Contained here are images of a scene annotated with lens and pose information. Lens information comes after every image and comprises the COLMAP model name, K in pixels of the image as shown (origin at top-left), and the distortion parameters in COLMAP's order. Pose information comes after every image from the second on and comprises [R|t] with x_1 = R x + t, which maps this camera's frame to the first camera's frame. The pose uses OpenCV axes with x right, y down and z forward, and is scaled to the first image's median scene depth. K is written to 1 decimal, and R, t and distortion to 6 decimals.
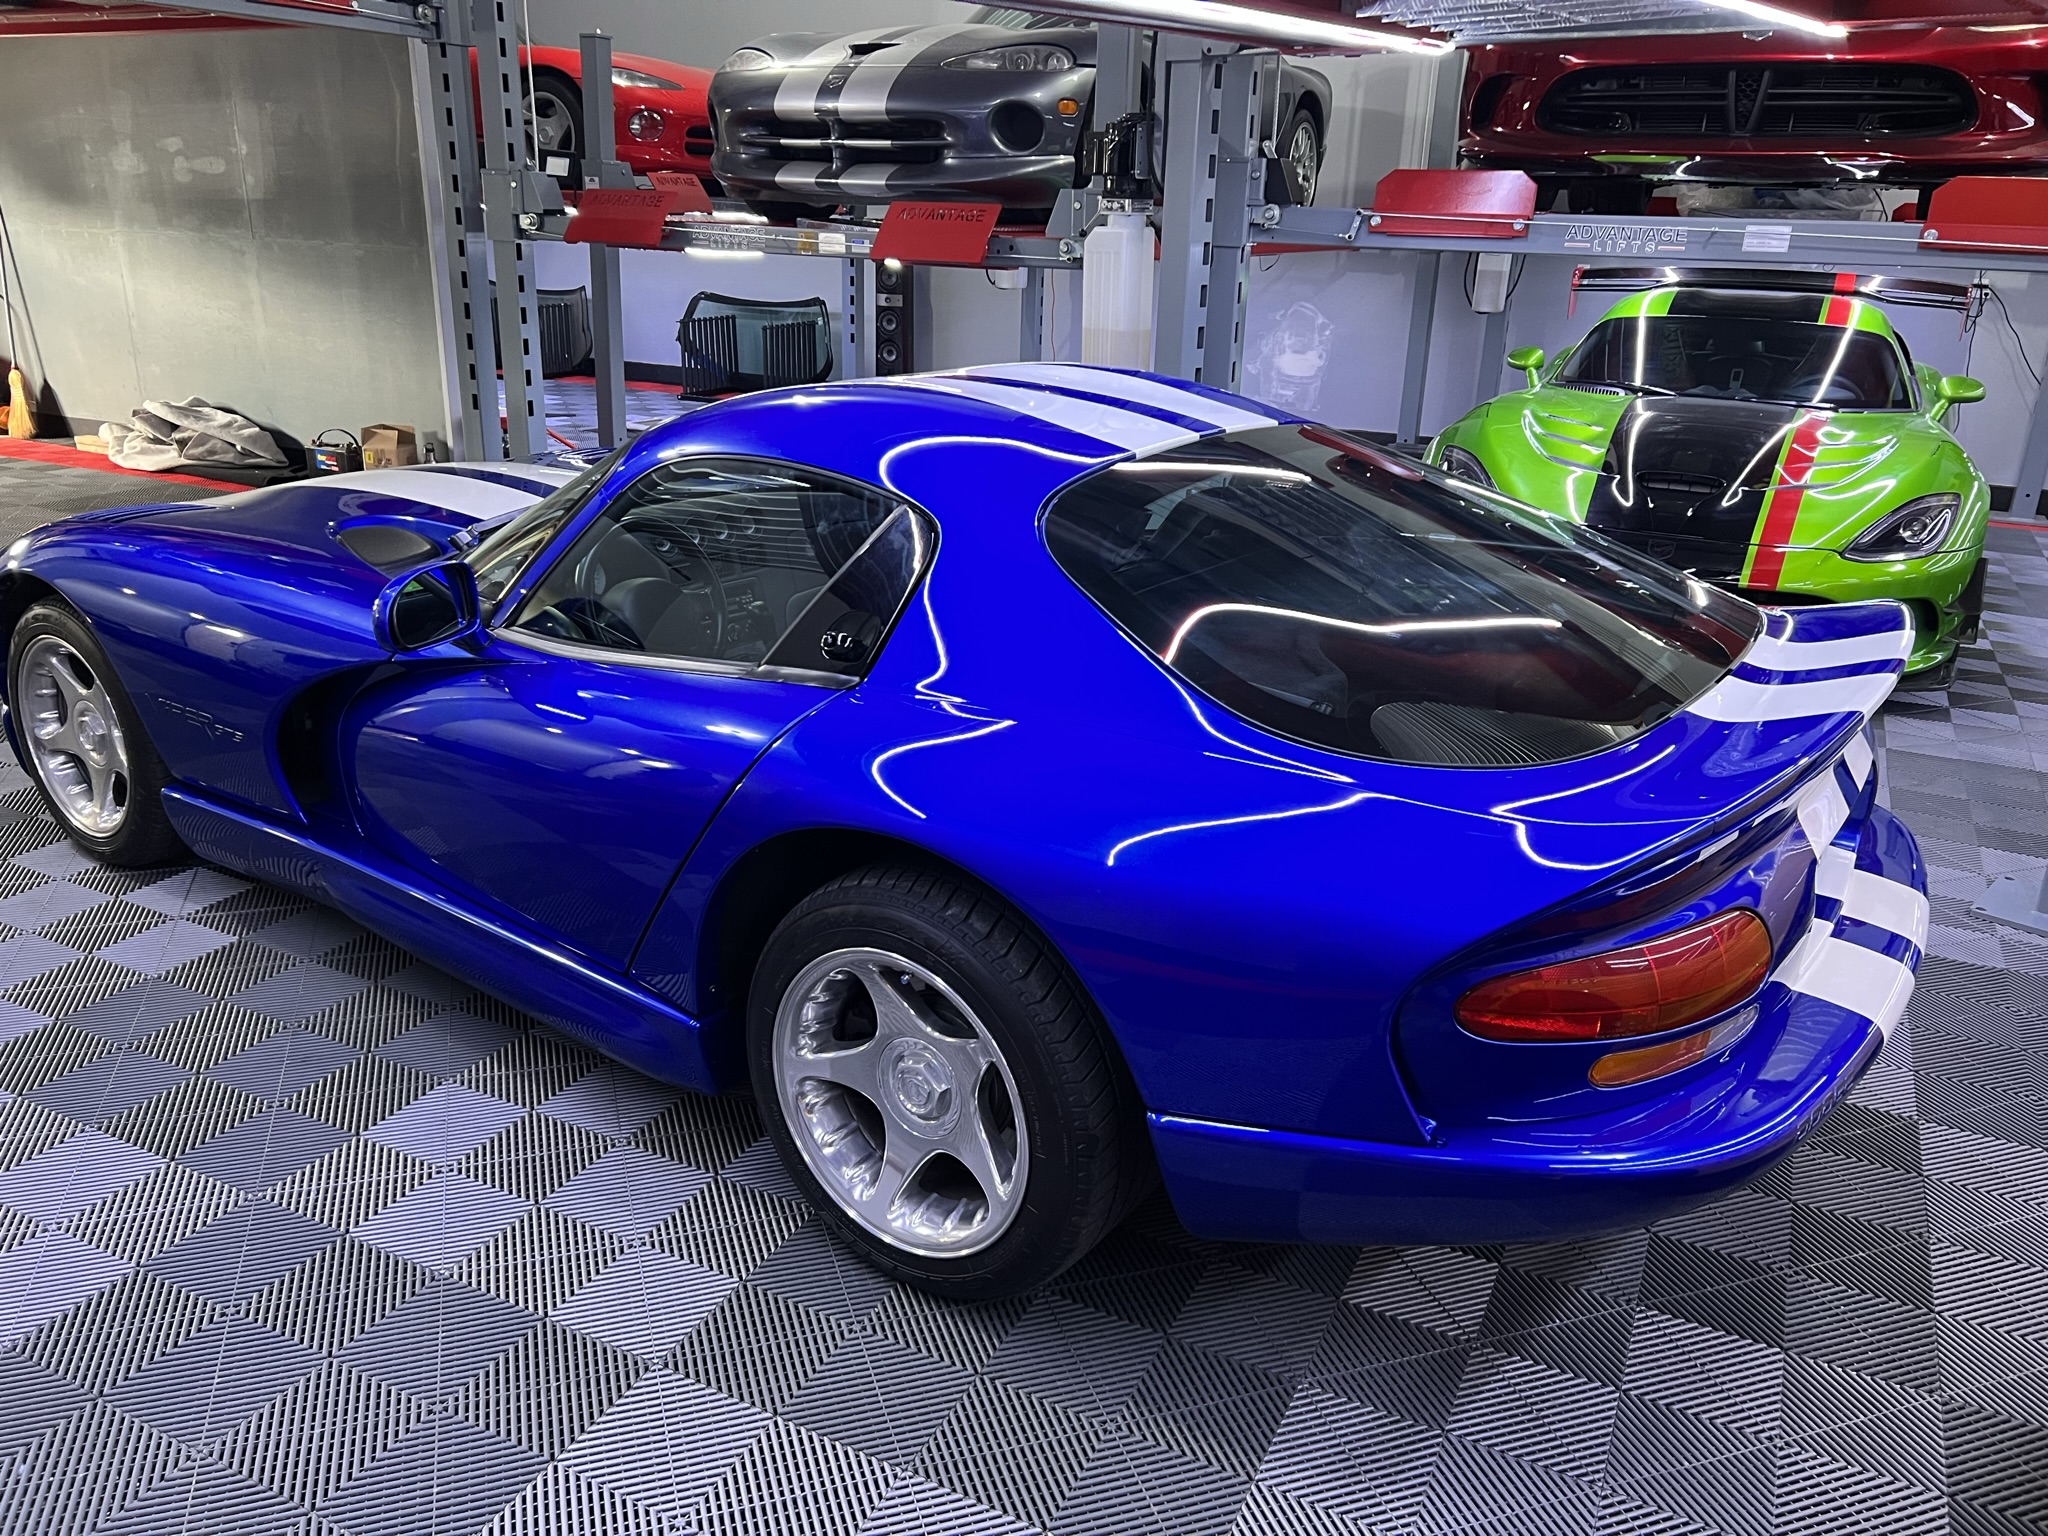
lens RADIAL K [[1479.8, 0, 1021.5], [0, 1479.8, 731.6], [0, 0, 1]] dist [0.070382, -0.105754]
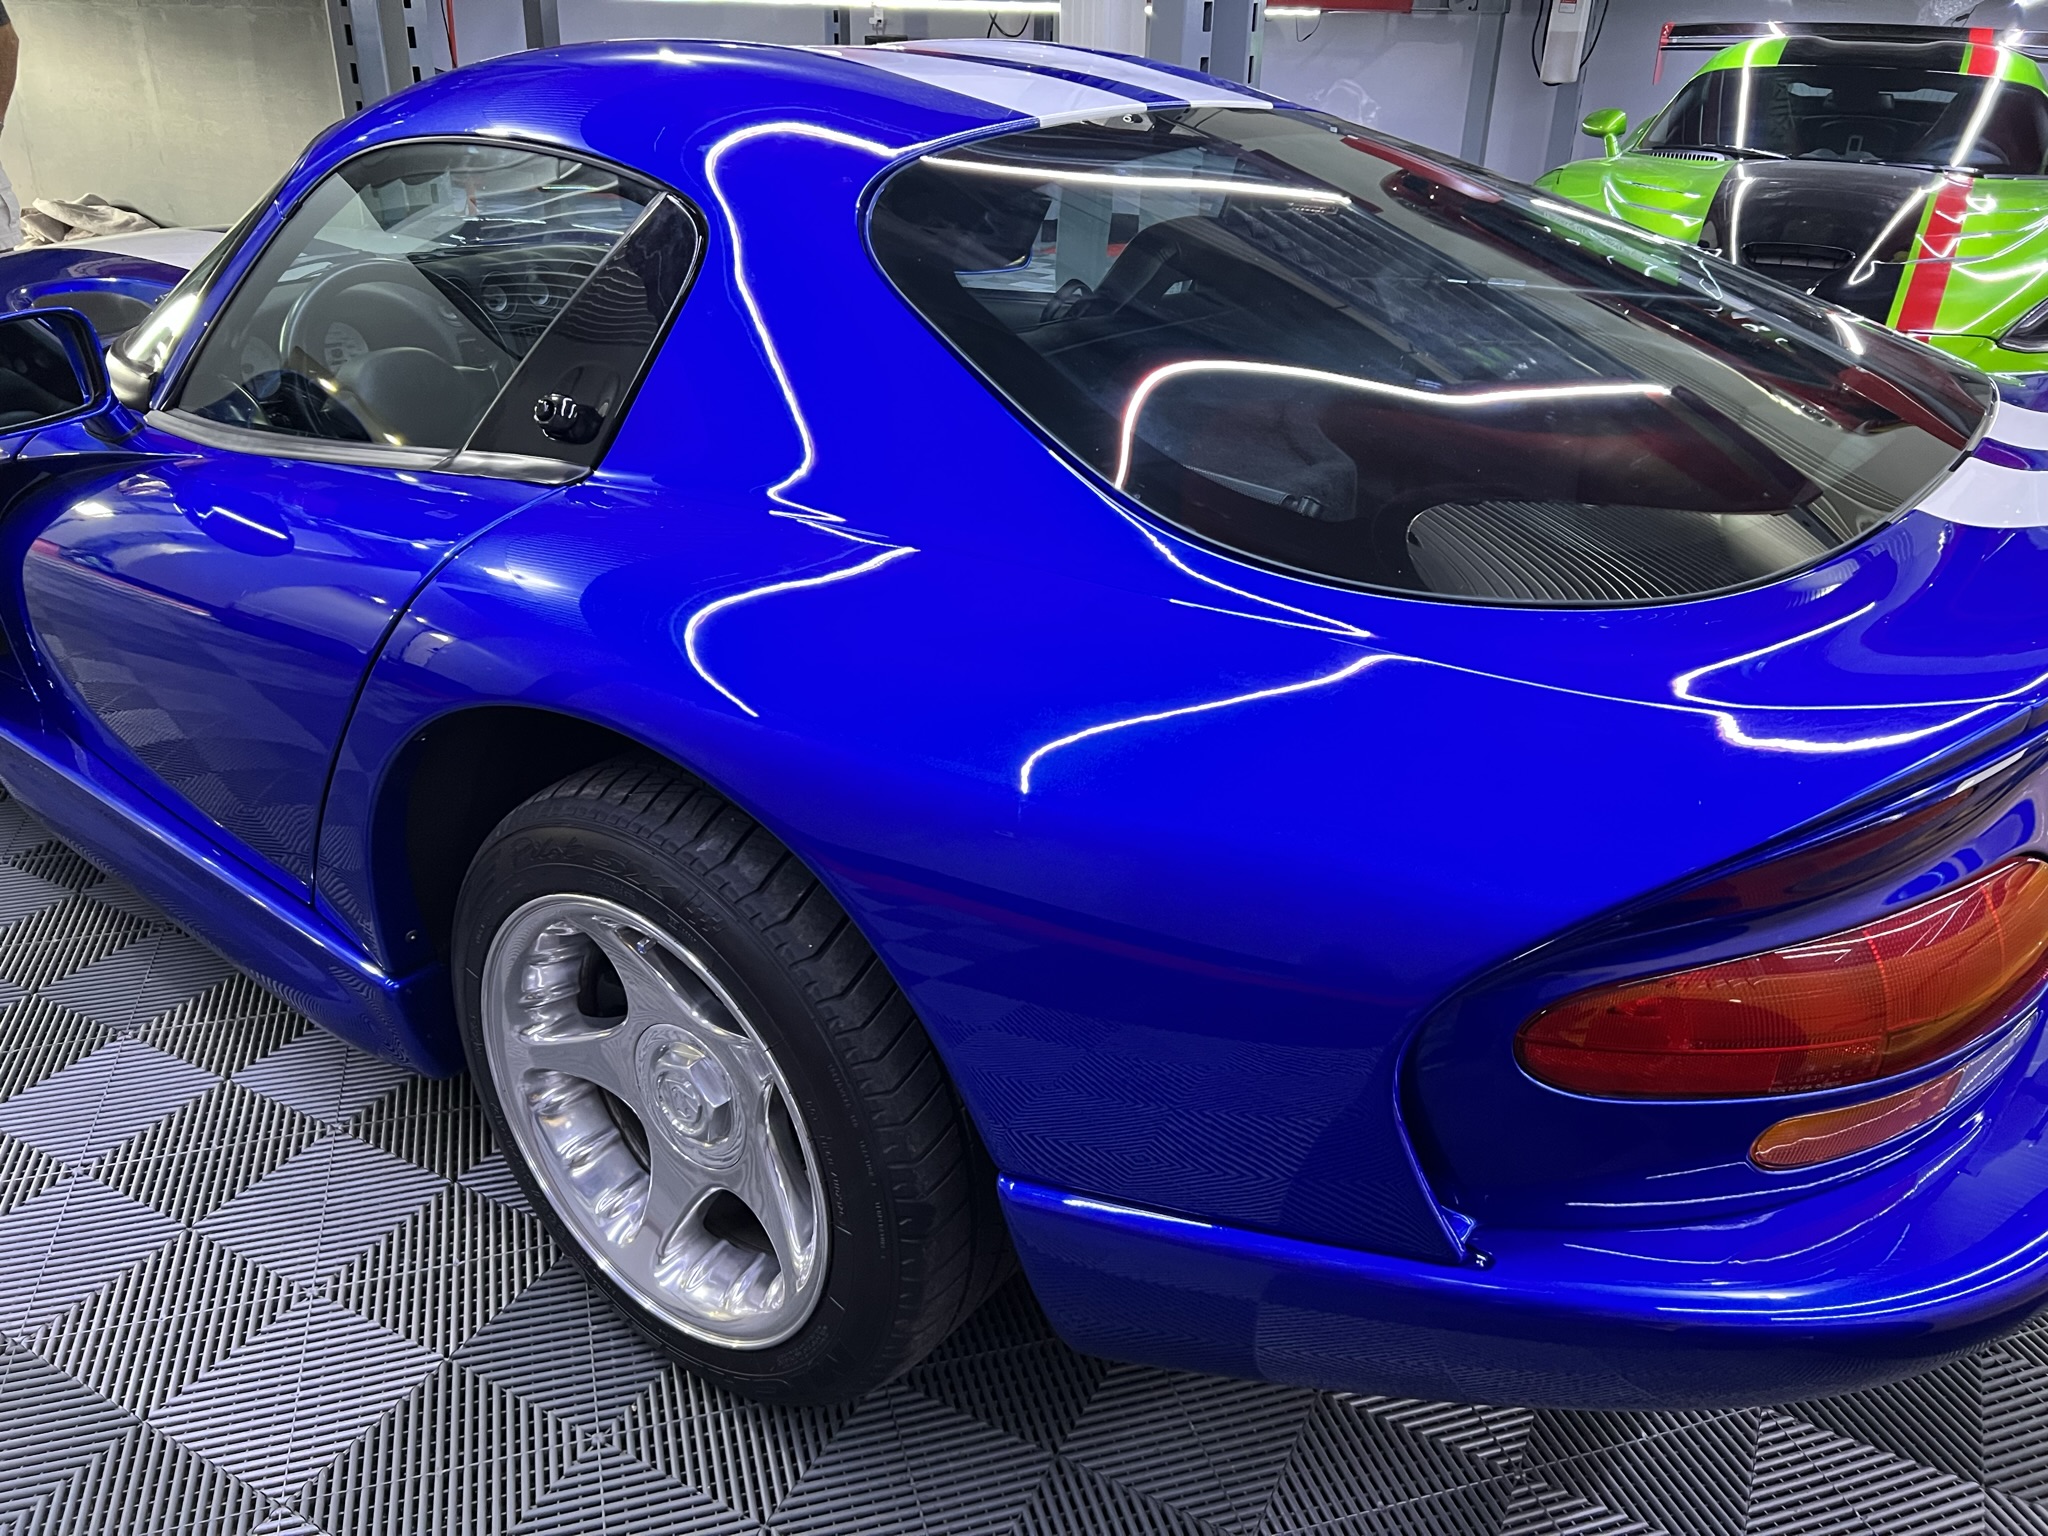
lens RADIAL K [[1571.2, 0, 971.5], [0, 1571.2, 767.0], [0, 0, 1]] dist [0.048208, -0.070394]
pose [[0.999309, 0.002321, -0.037102, 0.068354], [0.002272, 0.992369, 0.123283, 0.006264], [0.037105, -0.123282, 0.991678, 0.266102]]
